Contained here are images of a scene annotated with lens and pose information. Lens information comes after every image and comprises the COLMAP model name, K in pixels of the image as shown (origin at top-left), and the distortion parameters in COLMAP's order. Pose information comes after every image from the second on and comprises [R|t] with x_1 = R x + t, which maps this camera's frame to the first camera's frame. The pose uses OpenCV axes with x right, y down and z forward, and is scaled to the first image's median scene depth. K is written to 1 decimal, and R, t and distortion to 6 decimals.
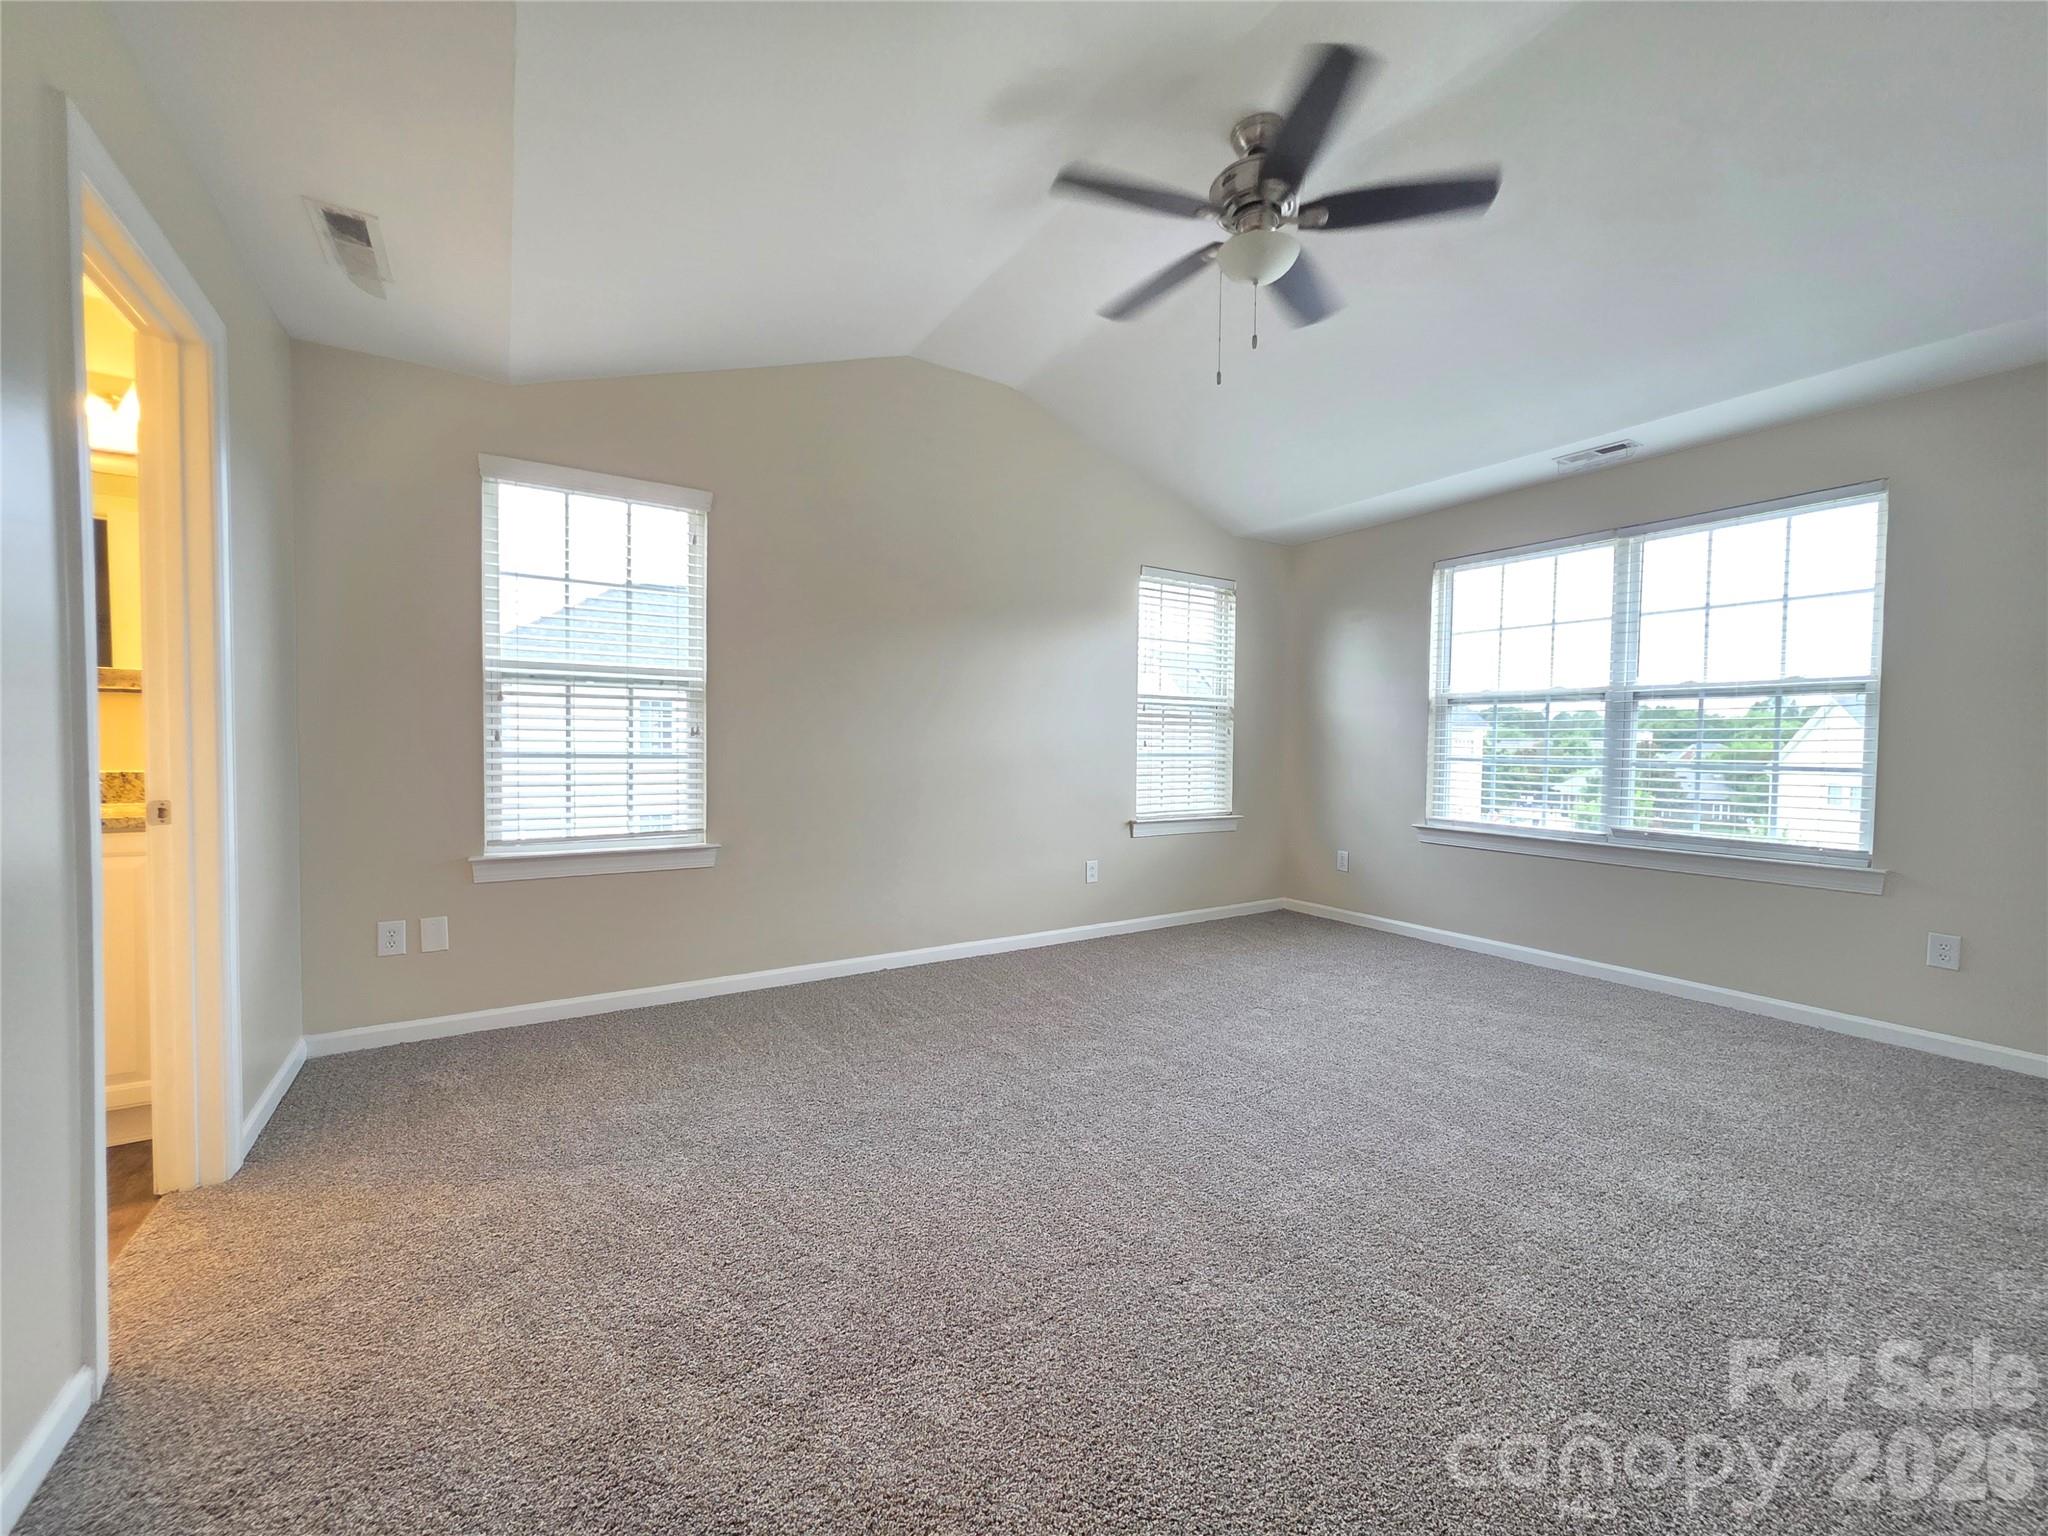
lens RADIAL K [[819.1, 0, 1017.2], [0, 819.1, 763.9], [0, 0, 1]] dist [-0.000960, 0.001243]
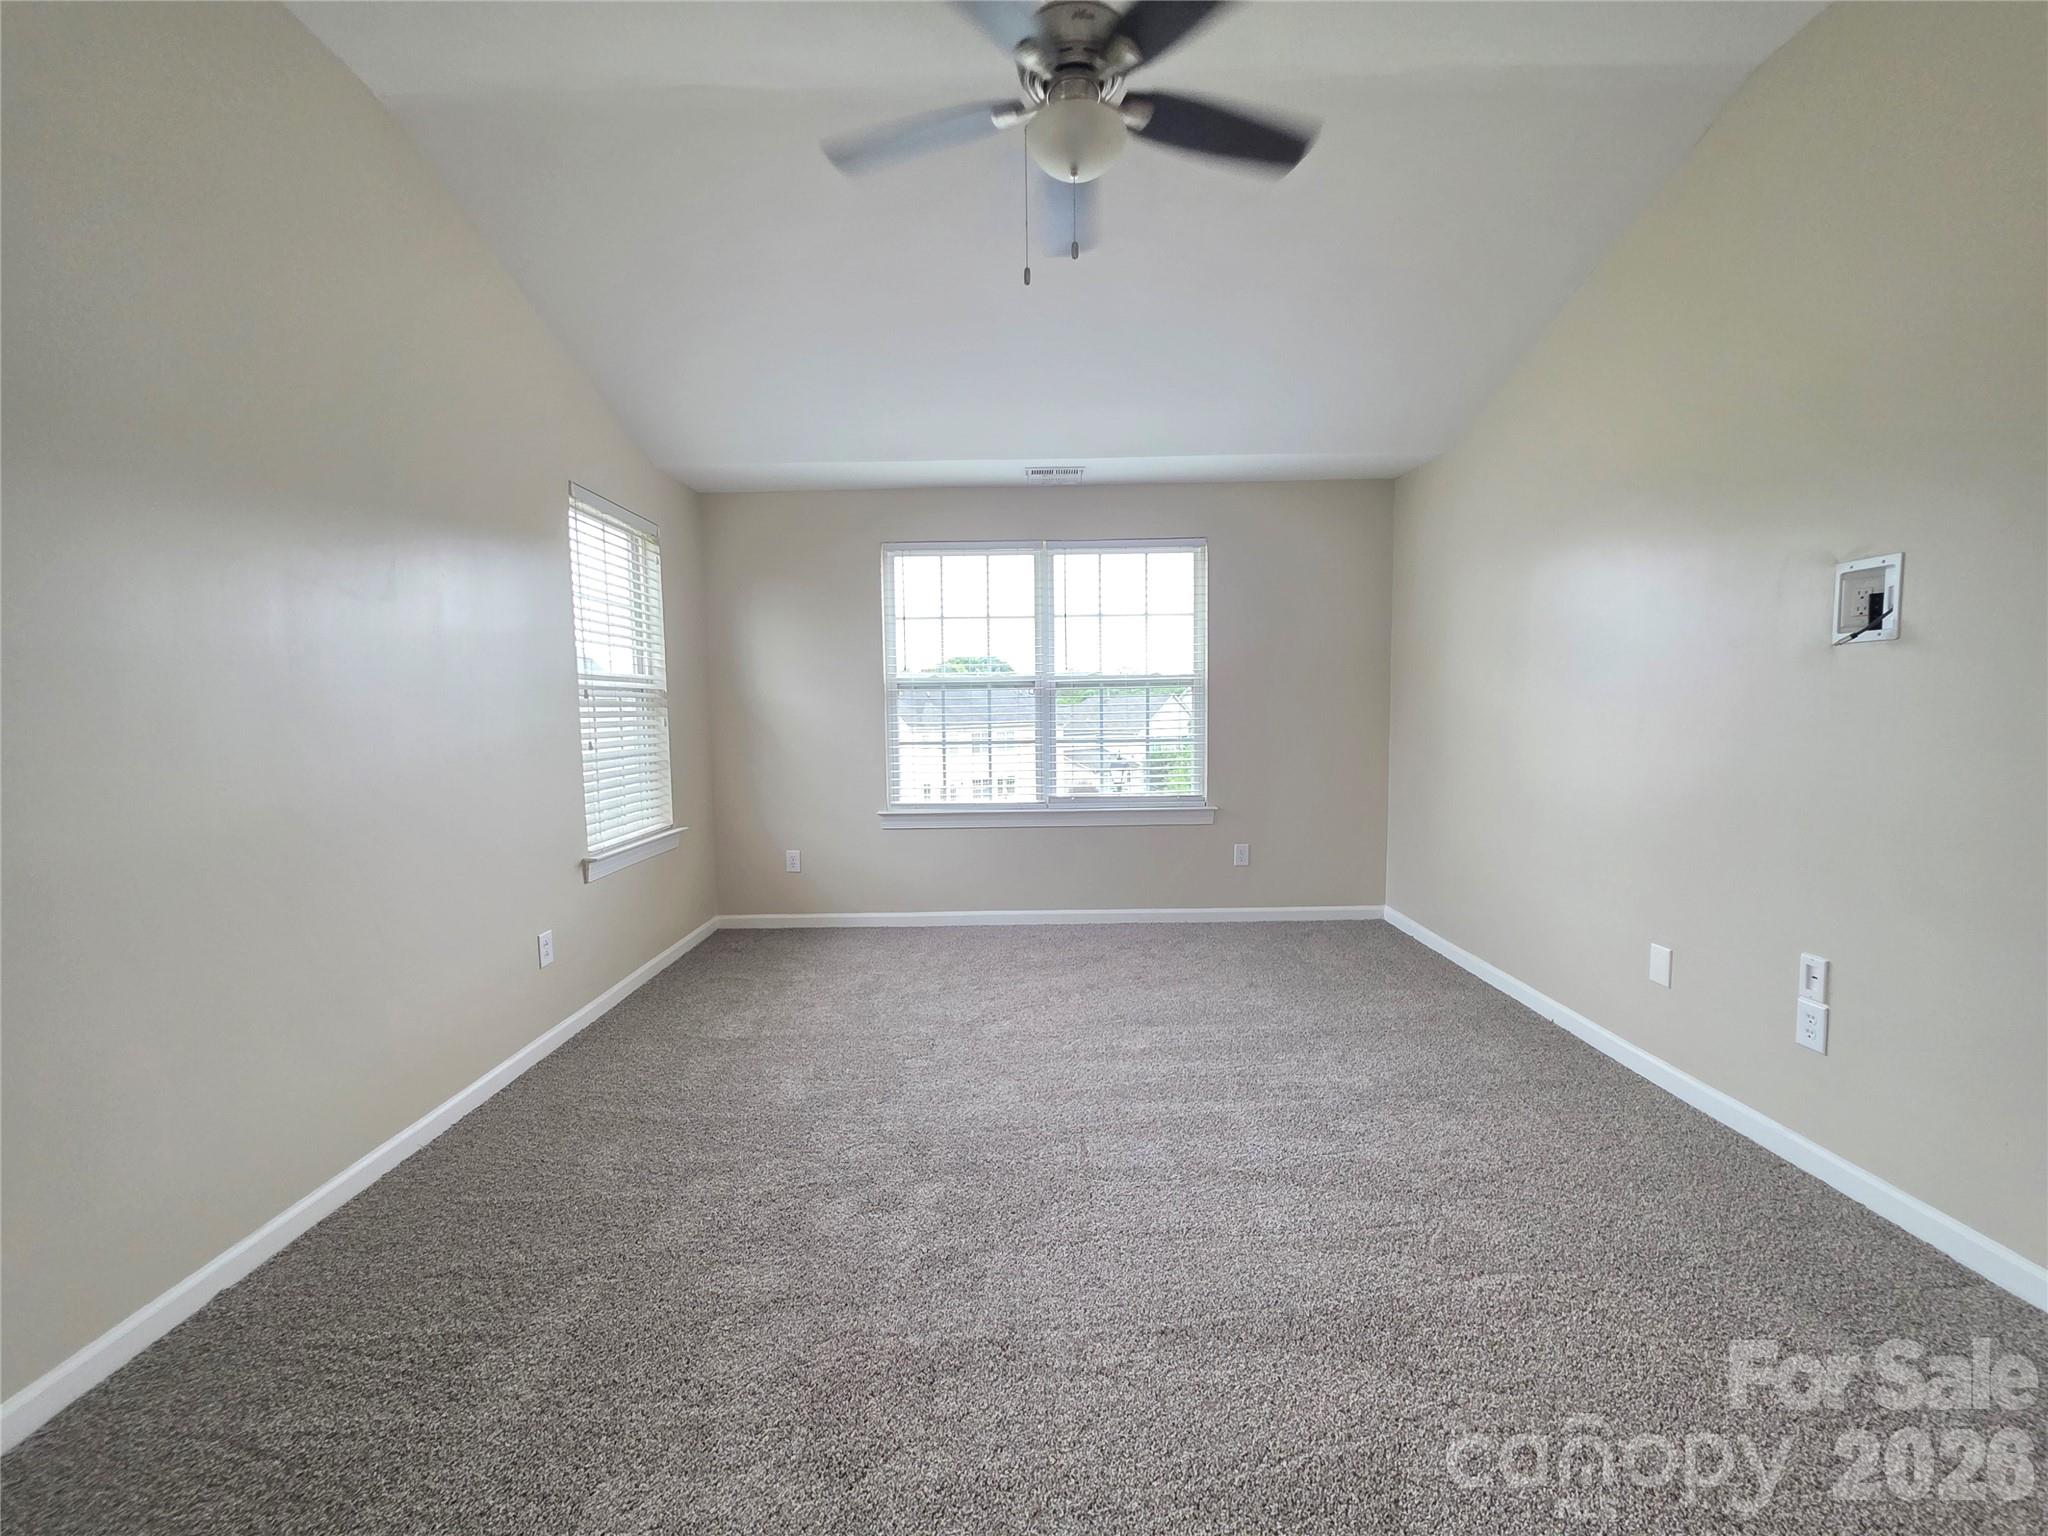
lens RADIAL K [[819.1, 0, 1021.5], [0, 819.1, 763.8], [0, 0, 1]] dist [-0.000960, 0.001243]
pose [[0.536069, -0.077568, 0.840603, -0.291266], [0.045179, 0.996979, 0.063187, -0.046099], [-0.842964, 0.004105, 0.537954, 0.401808]]
